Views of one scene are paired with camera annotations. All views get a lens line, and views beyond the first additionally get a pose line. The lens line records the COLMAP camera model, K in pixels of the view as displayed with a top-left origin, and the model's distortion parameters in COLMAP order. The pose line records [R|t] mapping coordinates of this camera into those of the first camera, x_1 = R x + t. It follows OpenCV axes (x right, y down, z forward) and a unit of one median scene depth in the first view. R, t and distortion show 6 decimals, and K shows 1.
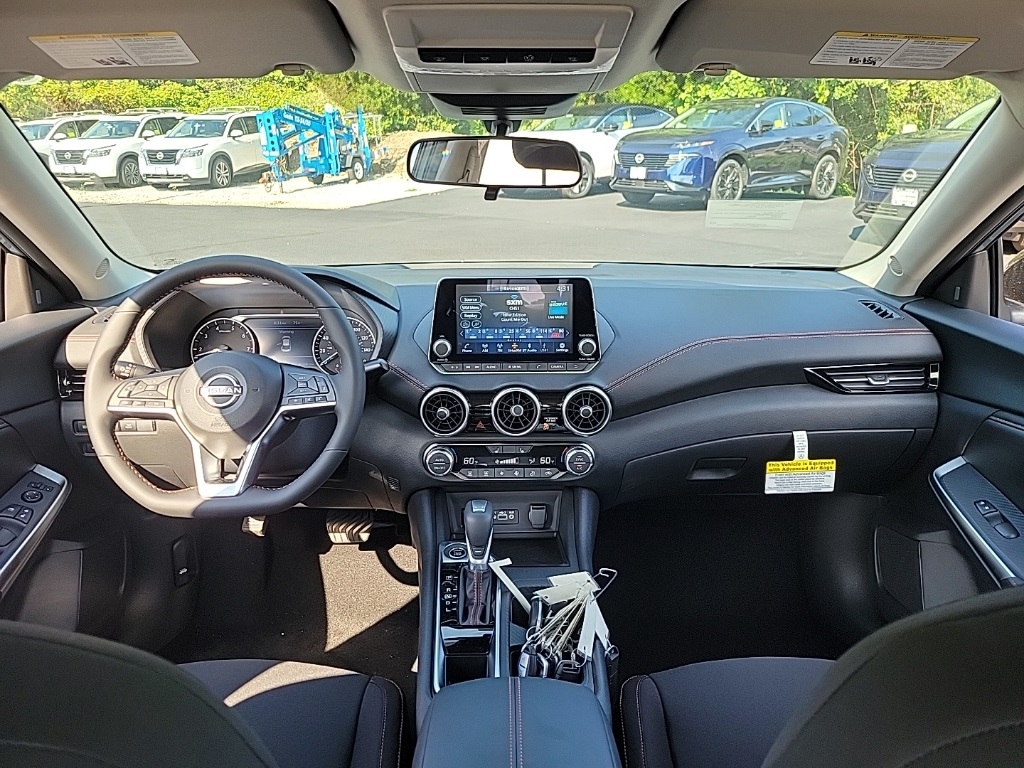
lens RADIAL K [[769.1, 0, 511.8], [0, 769.1, 379.5], [0, 0, 1]] dist [0.049208, -0.039480]
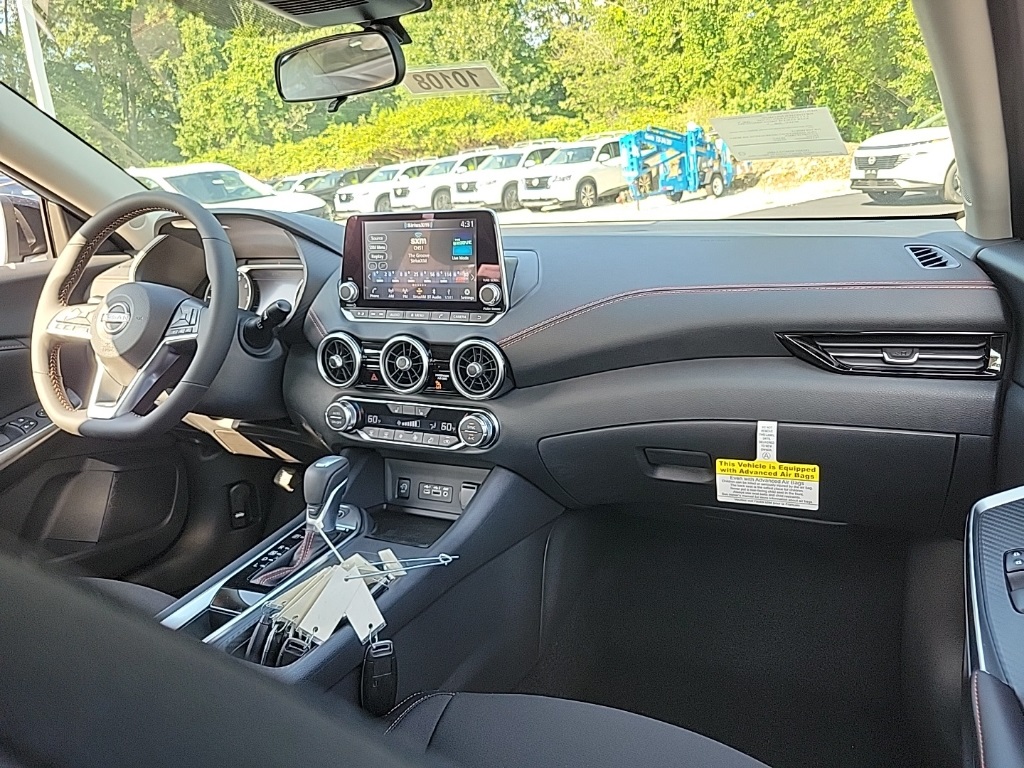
lens RADIAL K [[775.3, 0, 517.9], [0, 775.3, 382.2], [0, 0, 1]] dist [0.037072, -0.041879]
pose [[0.891833, 0.066839, -0.447400, 0.443549], [-0.078564, 0.996879, -0.007678, 0.050168], [0.445491, 0.041997, 0.894301, 0.232709]]
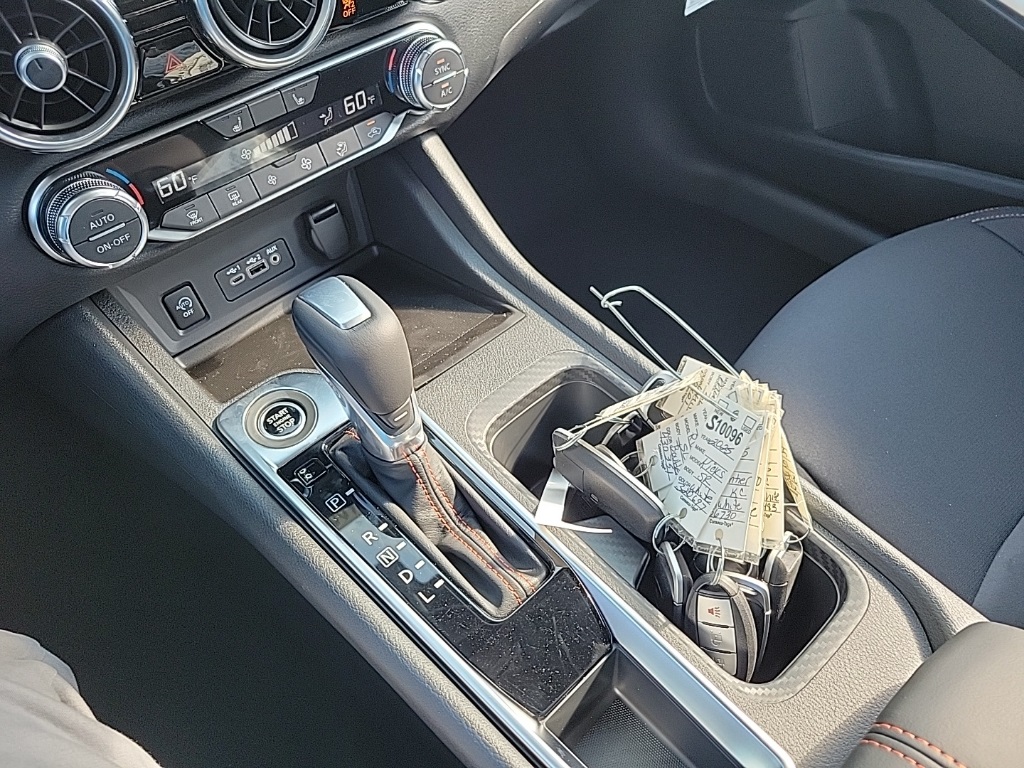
lens RADIAL K [[784.8, 0, 503.6], [0, 784.8, 376.0], [0, 0, 1]] dist [0.049330, -0.039687]
pose [[0.738678, -0.510935, 0.439660, -0.126830], [0.195181, 0.786444, 0.586012, -0.002129], [-0.645182, -0.347061, 0.680653, 0.571897]]
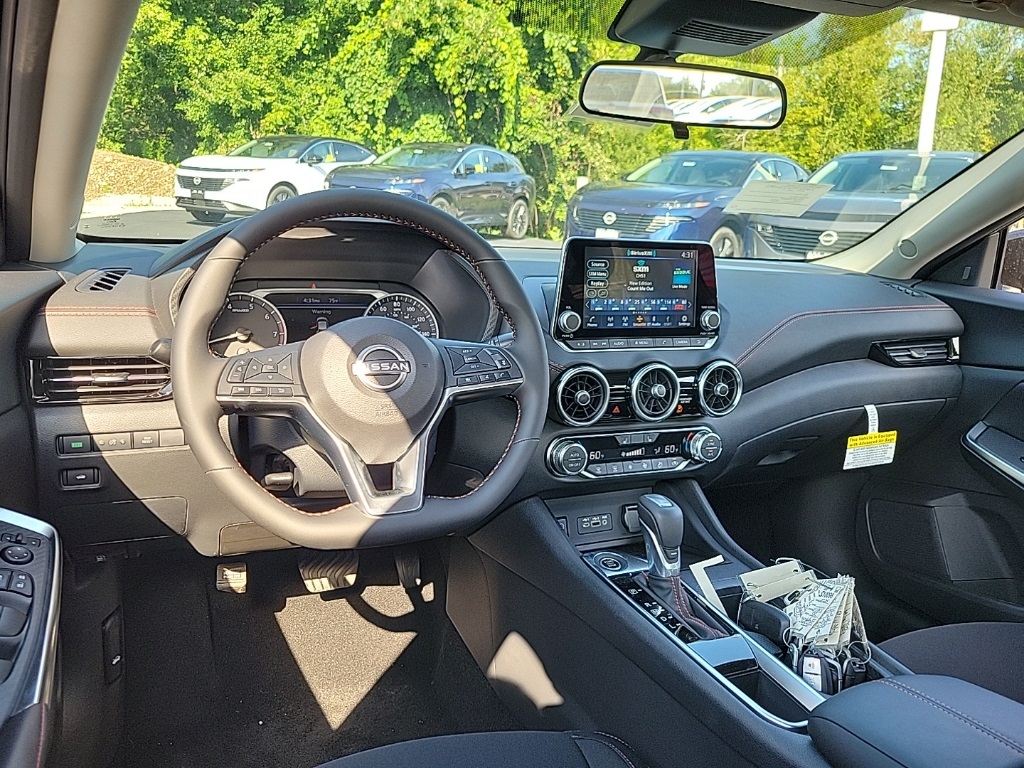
lens RADIAL K [[777.5, 0, 497.7], [0, 777.5, 372.7], [0, 0, 1]] dist [0.026994, -0.006641]
pose [[0.923762, -0.028659, 0.381894, -0.425508], [0.051992, 0.997349, -0.050919, 0.047234], [-0.379422, 0.066892, 0.922802, 0.218747]]
